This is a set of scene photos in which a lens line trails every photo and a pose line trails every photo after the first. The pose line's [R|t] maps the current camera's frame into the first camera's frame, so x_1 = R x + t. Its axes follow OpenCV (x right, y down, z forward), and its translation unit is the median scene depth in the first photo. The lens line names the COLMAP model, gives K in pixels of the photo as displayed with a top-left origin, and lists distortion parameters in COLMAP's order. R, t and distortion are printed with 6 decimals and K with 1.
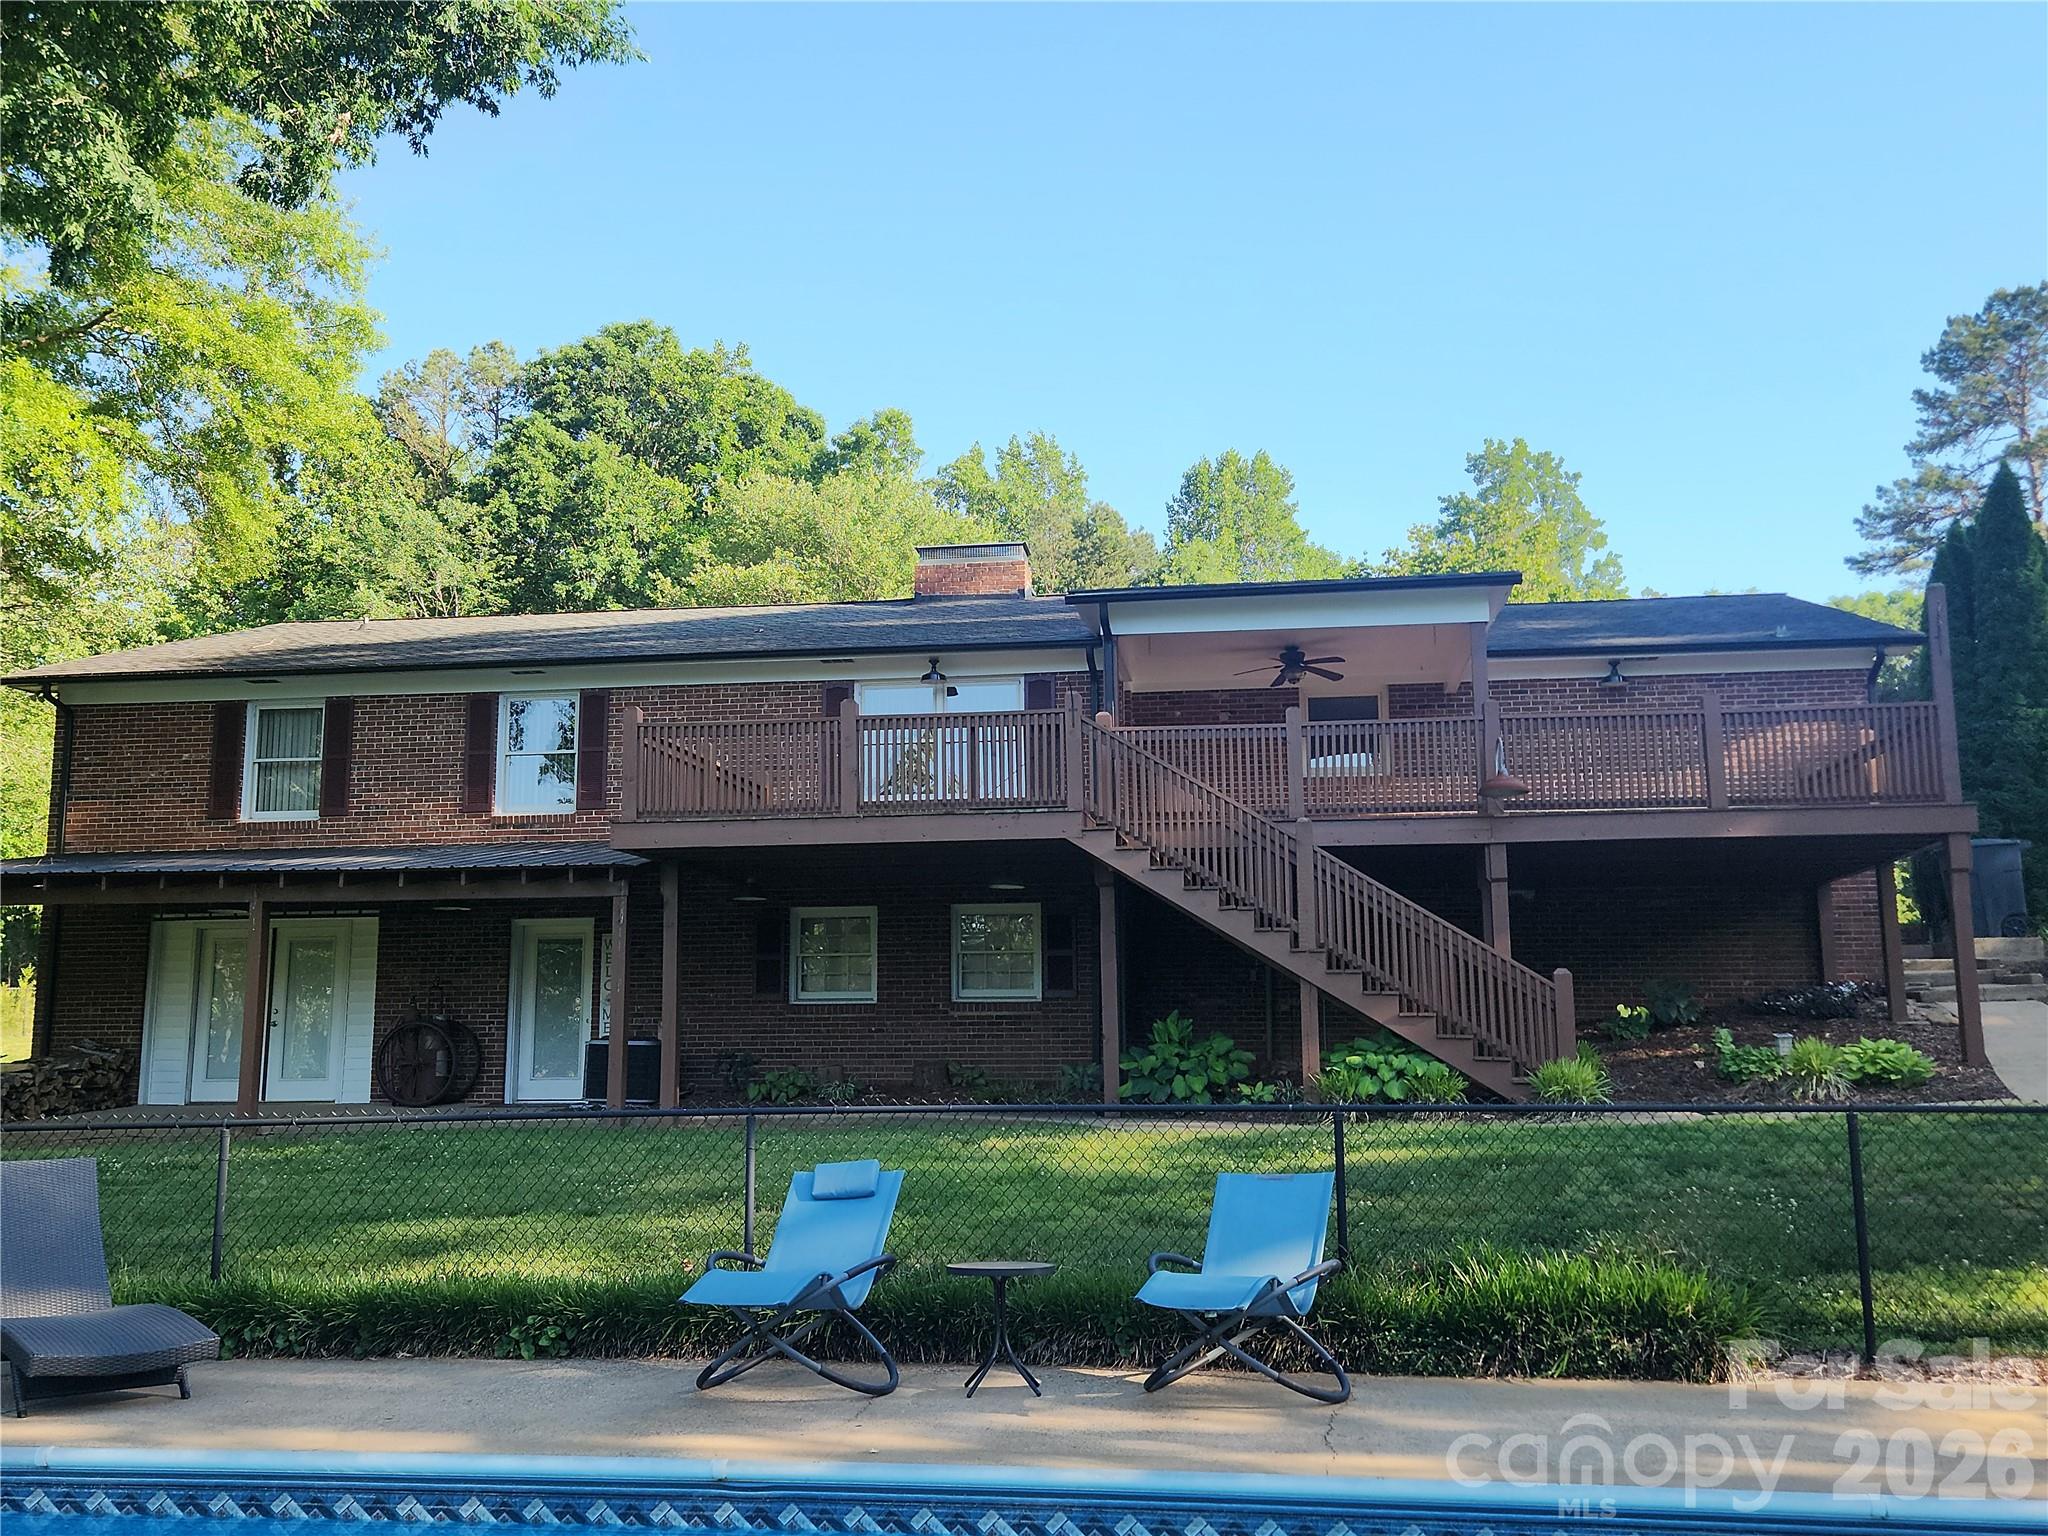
lens RADIAL K [[1358.8, 0, 1027.1], [0, 1358.8, 731.7], [0, 0, 1]] dist [0.078092, -0.076896]
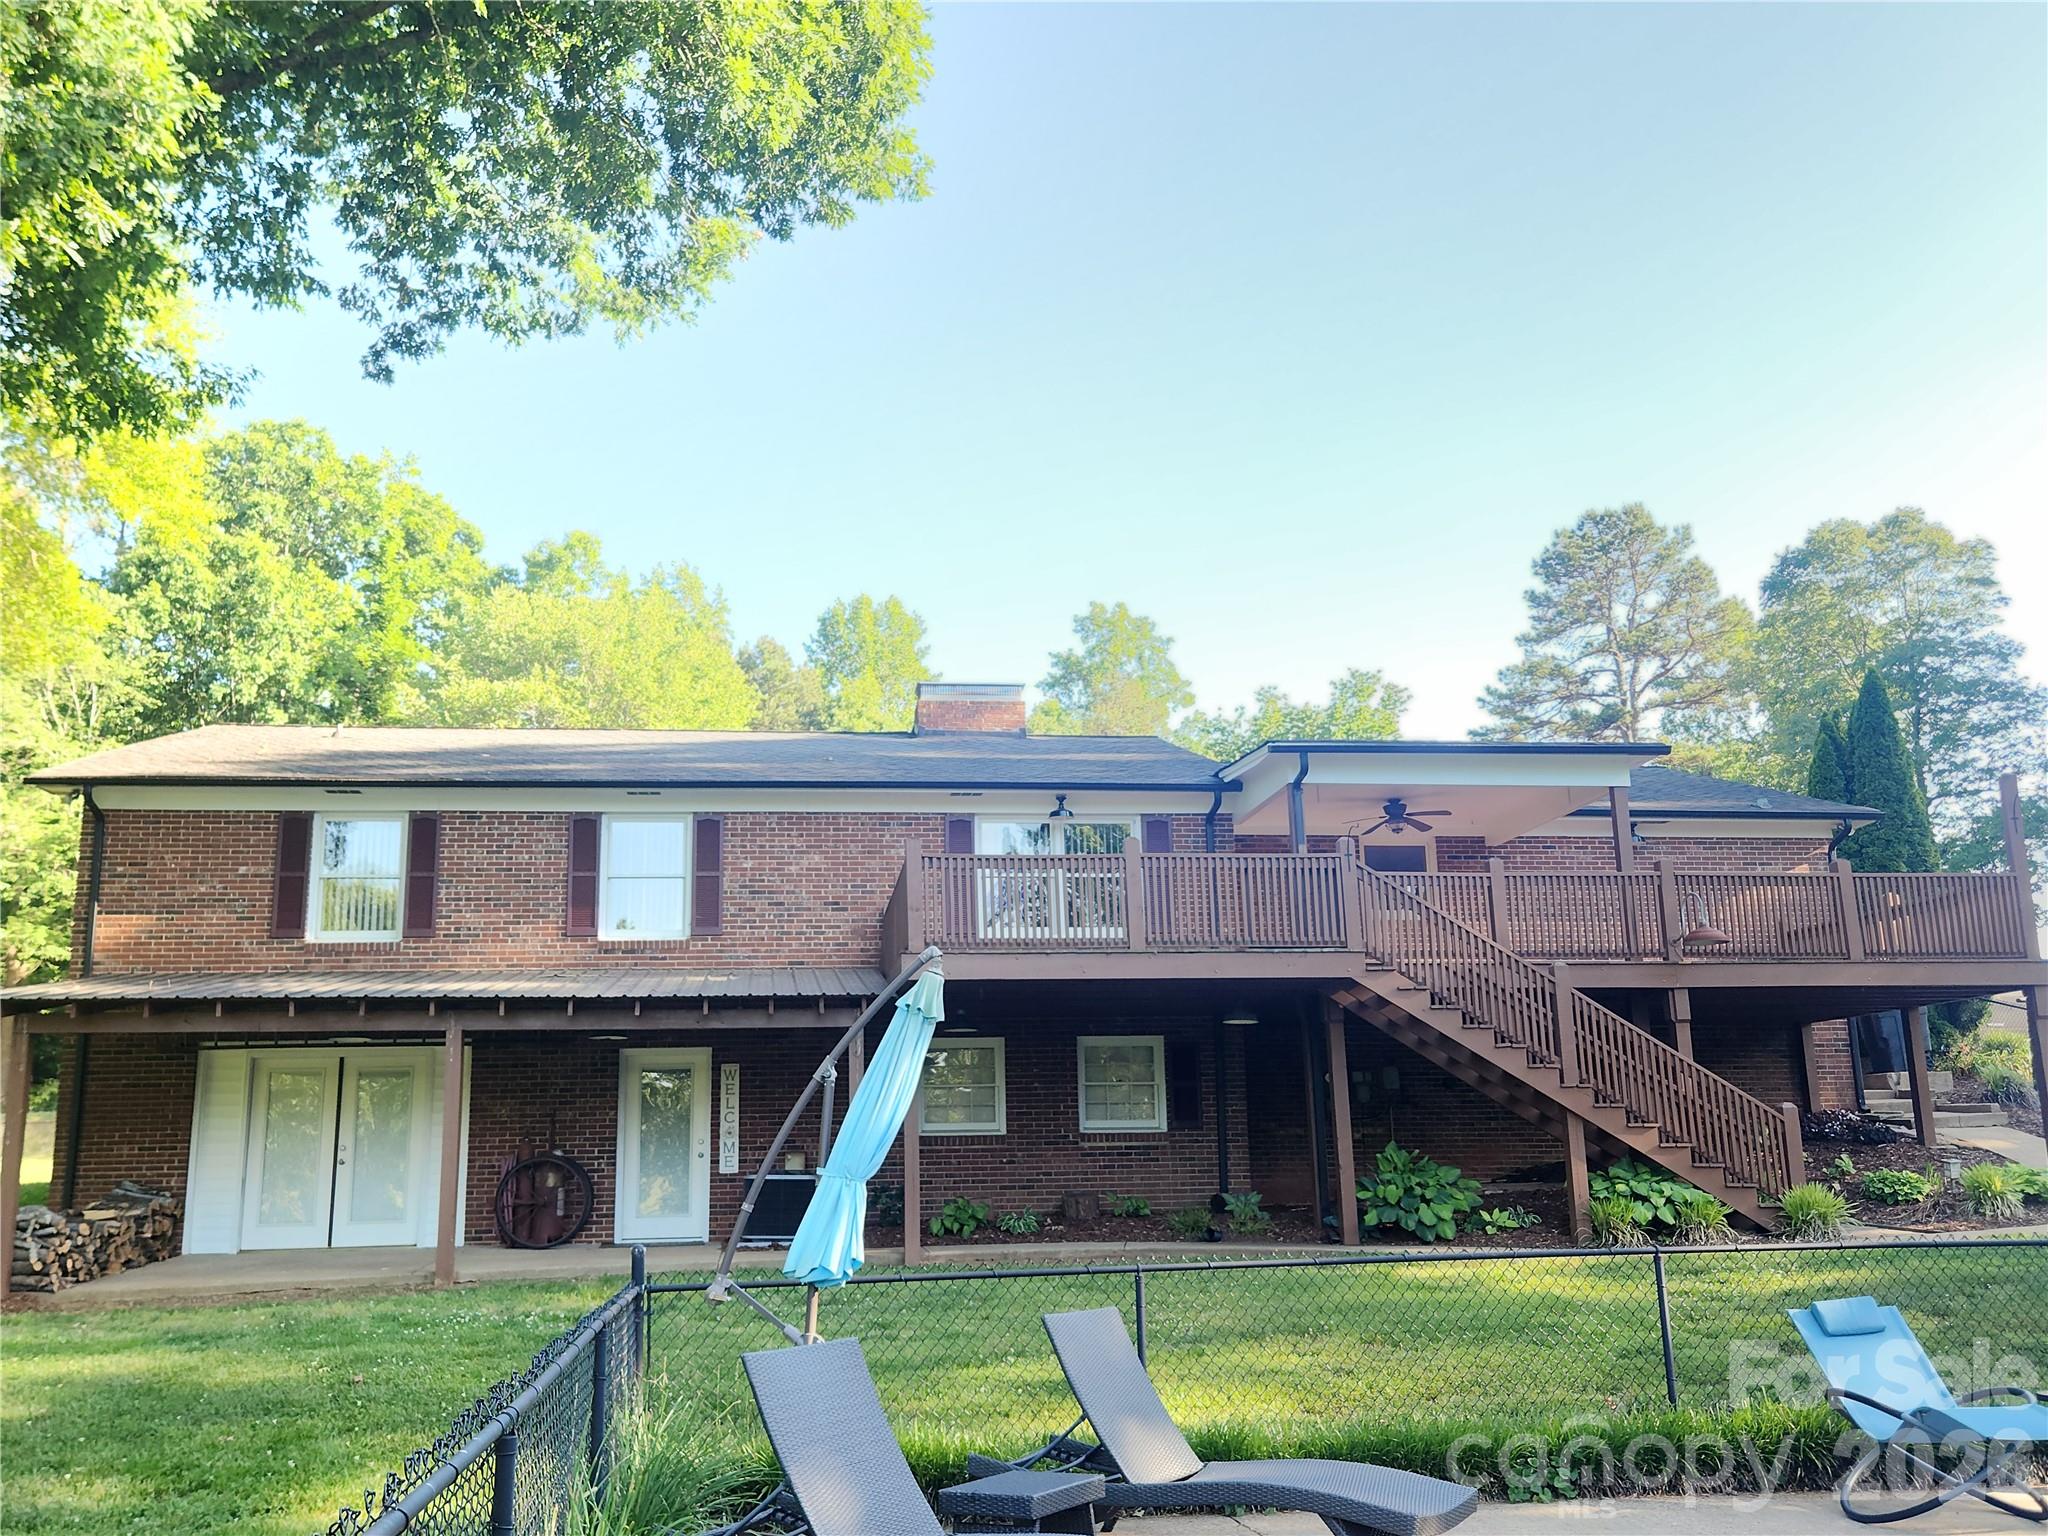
lens RADIAL K [[1332.2, 0, 853.0], [0, 1332.2, 789.0], [0, 0, 1]] dist [0.045055, -0.002088]
pose [[0.977884, 0.041175, 0.205056, -0.337563], [-0.030540, 0.998032, -0.054765, 0.000918], [-0.206907, 0.047292, 0.977217, 0.033631]]
